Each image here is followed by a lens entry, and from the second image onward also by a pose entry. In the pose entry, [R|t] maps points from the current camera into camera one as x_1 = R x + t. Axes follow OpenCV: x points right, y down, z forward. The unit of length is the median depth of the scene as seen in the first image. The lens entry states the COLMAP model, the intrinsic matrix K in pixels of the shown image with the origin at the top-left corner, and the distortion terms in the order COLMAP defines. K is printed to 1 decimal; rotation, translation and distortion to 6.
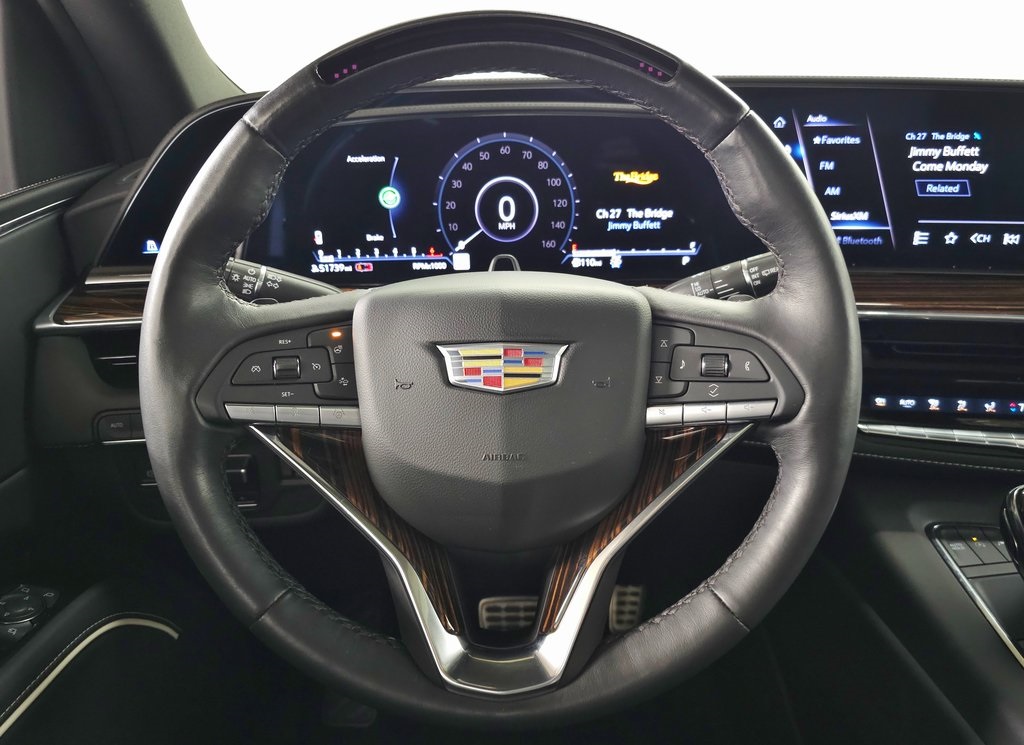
lens RADIAL K [[722.0, 0, 515.1], [0, 722.0, 365.2], [0, 0, 1]] dist [0.009270, -0.018431]
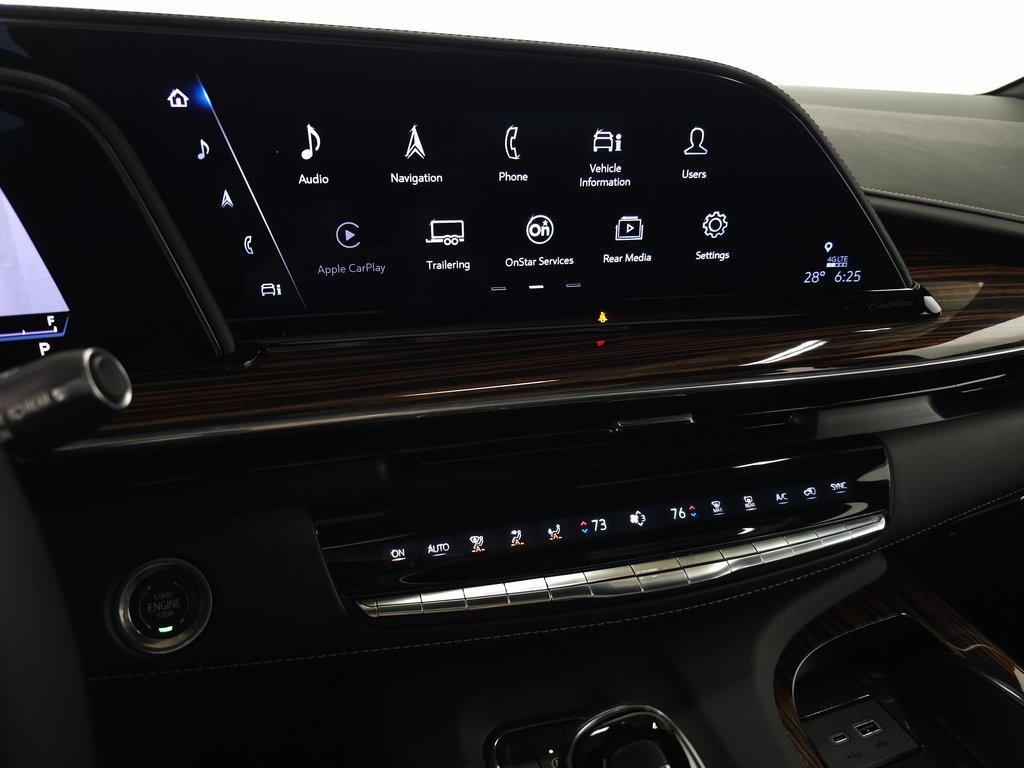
lens RADIAL K [[692.0, 0, 512.9], [0, 692.0, 375.8], [0, 0, 1]] dist [0.035472, -0.042307]
pose [[0.914461, -0.116208, 0.387629, 0.450891], [0.116233, 0.992945, 0.023470, -0.122689], [-0.387622, 0.023593, 0.921517, 0.484570]]
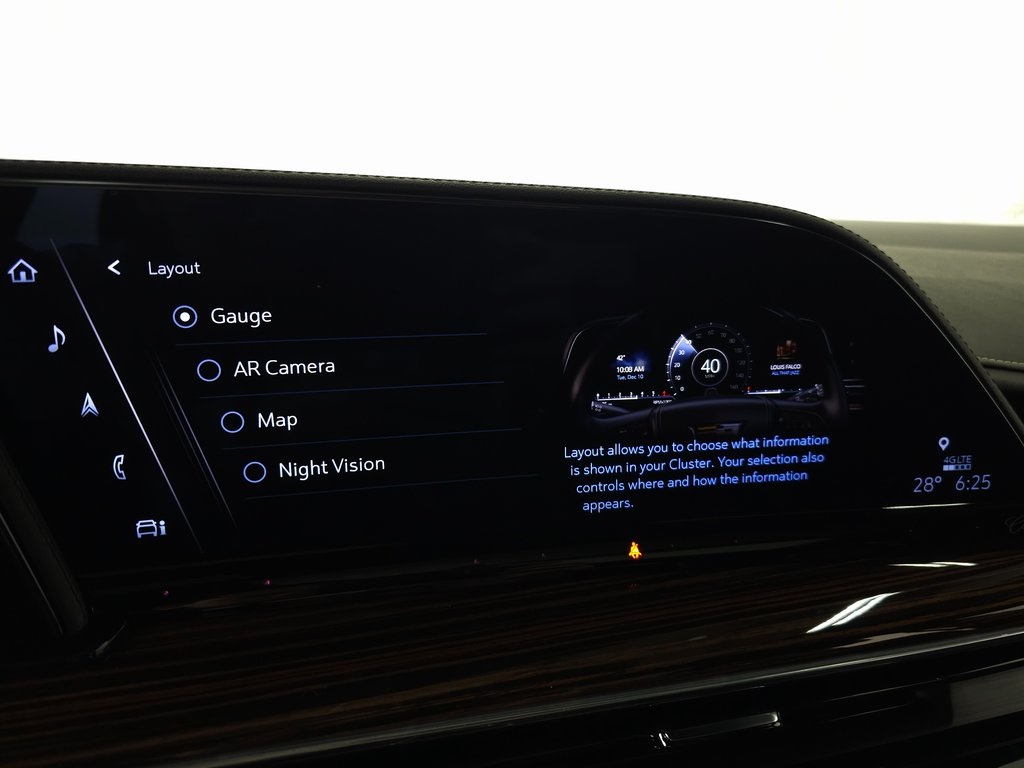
lens RADIAL K [[692.0, 0, 507.5], [0, 692.0, 375.0], [0, 0, 1]] dist [0.035472, -0.042307]
pose [[0.926010, -0.057332, 0.373119, 0.572233], [0.120588, 0.981539, -0.148455, -0.230377], [-0.357720, 0.182464, 0.915829, 0.682789]]
